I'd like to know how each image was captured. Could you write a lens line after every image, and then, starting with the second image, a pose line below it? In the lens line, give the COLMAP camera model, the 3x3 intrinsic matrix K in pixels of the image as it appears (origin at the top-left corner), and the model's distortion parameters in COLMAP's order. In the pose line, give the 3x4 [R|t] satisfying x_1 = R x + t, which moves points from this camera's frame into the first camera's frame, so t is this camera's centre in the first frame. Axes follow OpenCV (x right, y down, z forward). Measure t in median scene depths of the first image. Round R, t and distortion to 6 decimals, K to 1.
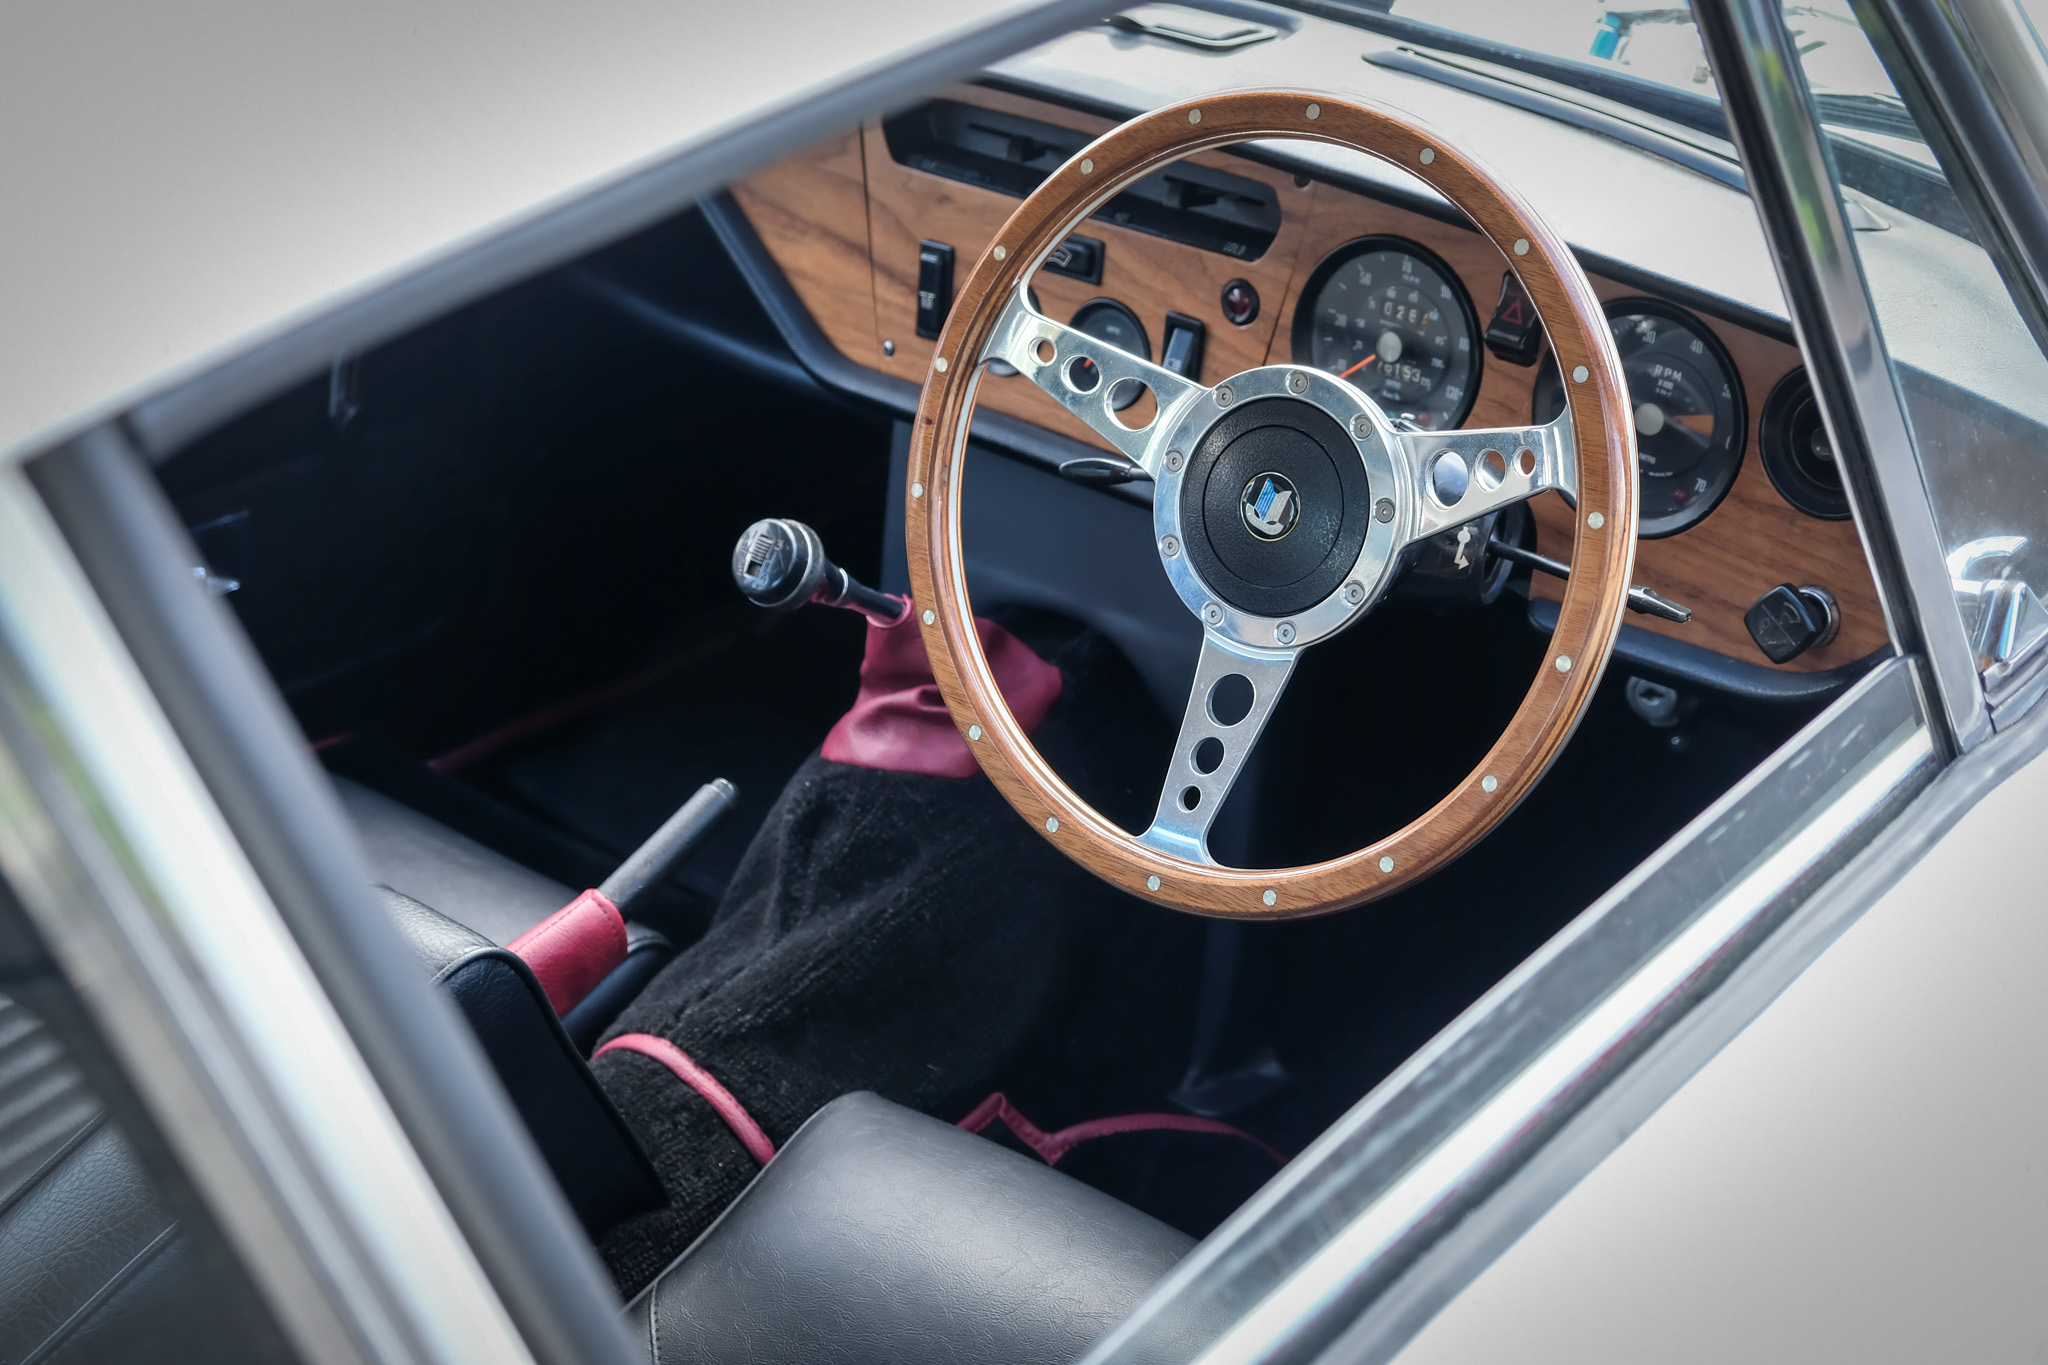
lens RADIAL K [[3002.9, 0, 1024.0], [0, 3002.9, 683.2], [0, 0, 1]] dist [-0.024132, 0.014566]
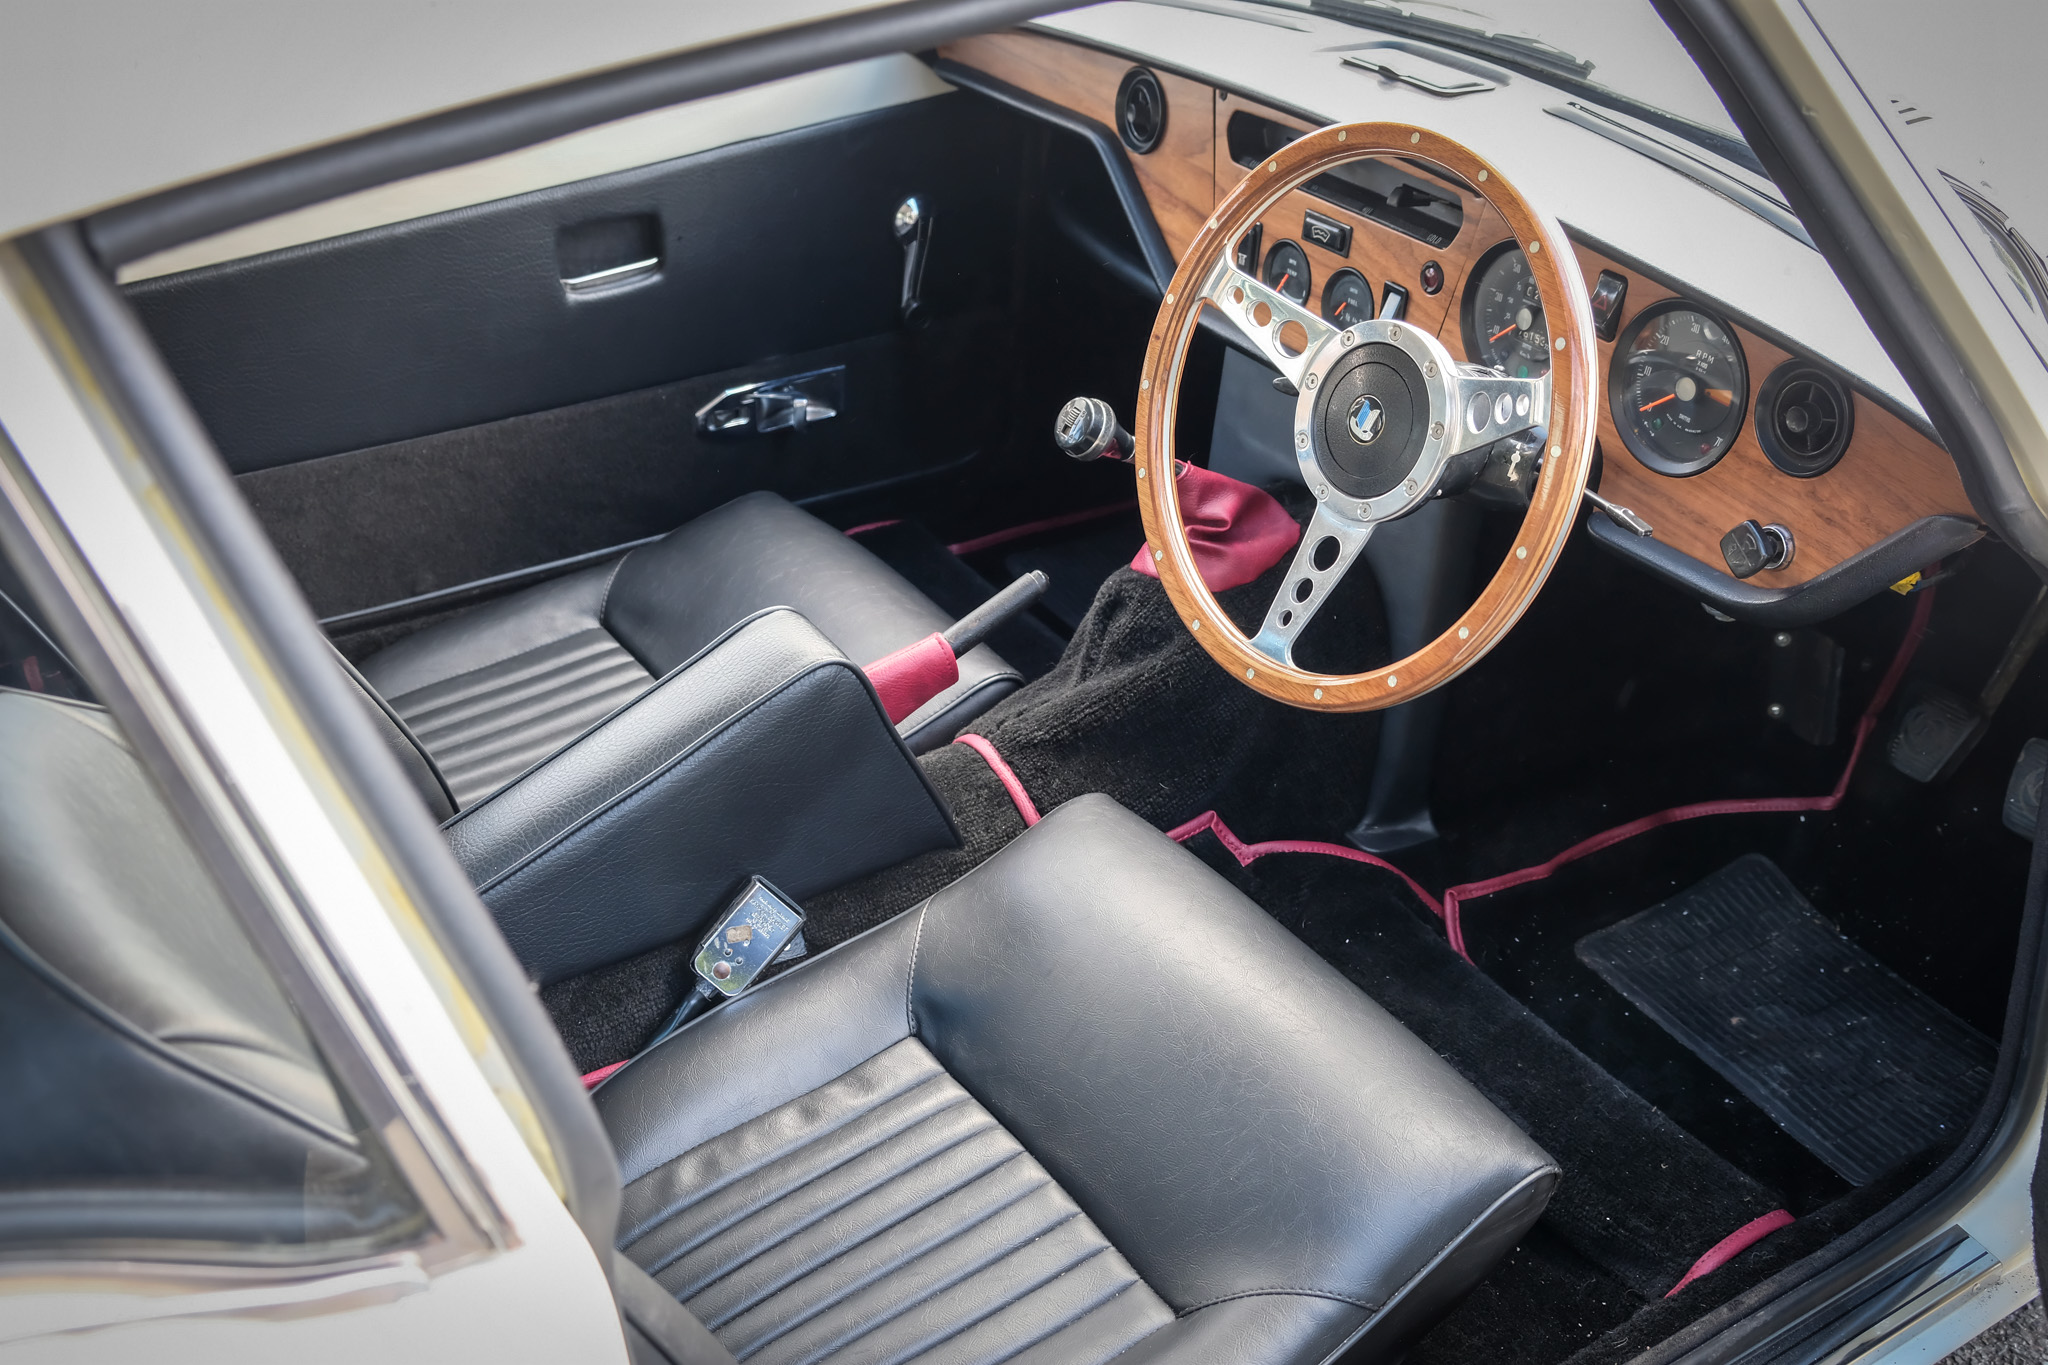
lens RADIAL K [[2056.4, 0, 1024.4], [0, 2056.4, 681.3], [0, 0, 1]] dist [-0.083891, 0.001512]
pose [[0.954013, 0.138106, -0.266058, 0.173785], [-0.117990, 0.988906, 0.090244, -0.004764], [0.275569, -0.054702, 0.959723, 0.026734]]
